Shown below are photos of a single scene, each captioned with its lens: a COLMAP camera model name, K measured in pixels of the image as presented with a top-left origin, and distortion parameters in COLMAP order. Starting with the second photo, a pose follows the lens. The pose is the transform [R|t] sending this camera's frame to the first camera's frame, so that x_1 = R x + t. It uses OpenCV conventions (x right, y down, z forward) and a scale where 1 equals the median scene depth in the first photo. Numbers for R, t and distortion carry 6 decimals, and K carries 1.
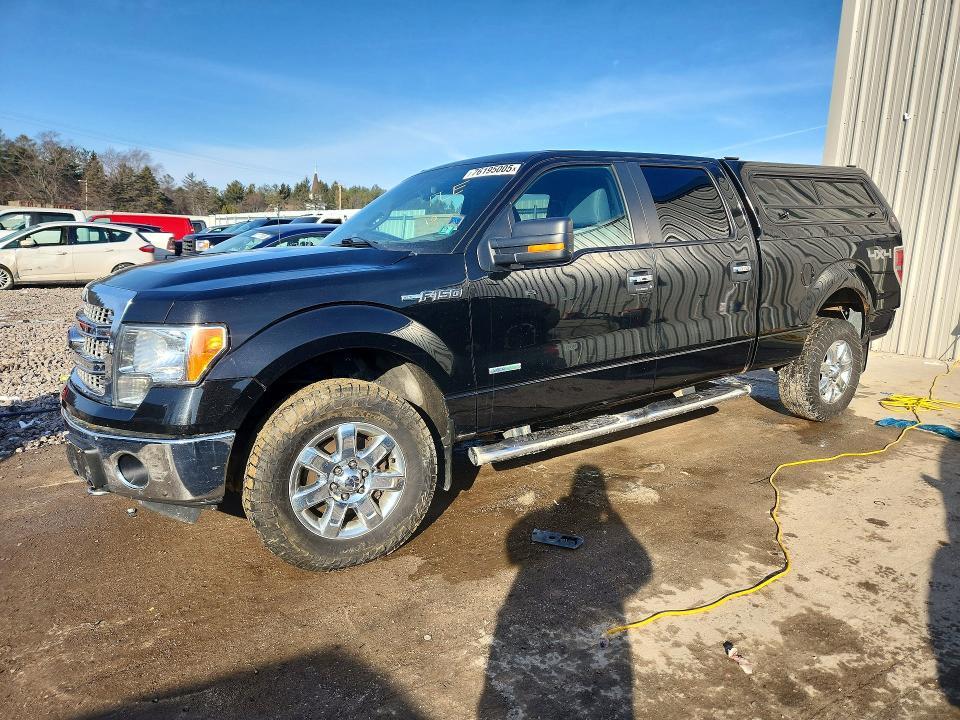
lens RADIAL K [[654.8, 0, 480.0], [0, 654.8, 360.0], [0, 0, 1]] dist [0.061990, -0.050331]
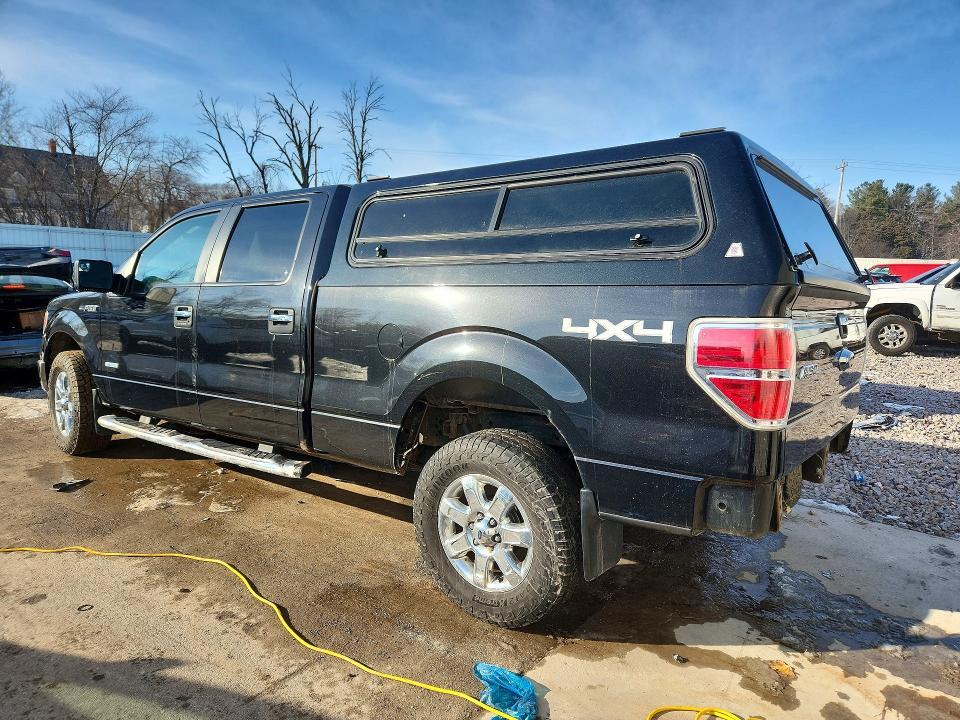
lens RADIAL K [[654.8, 0, 480.0], [0, 654.8, 360.0], [0, 0, 1]] dist [0.061990, -0.050331]
pose [[0.286450, 0.112421, -0.951477, 1.305291], [-0.192753, 0.979549, 0.057708, -0.187043], [0.938506, 0.166869, 0.302261, 1.035008]]
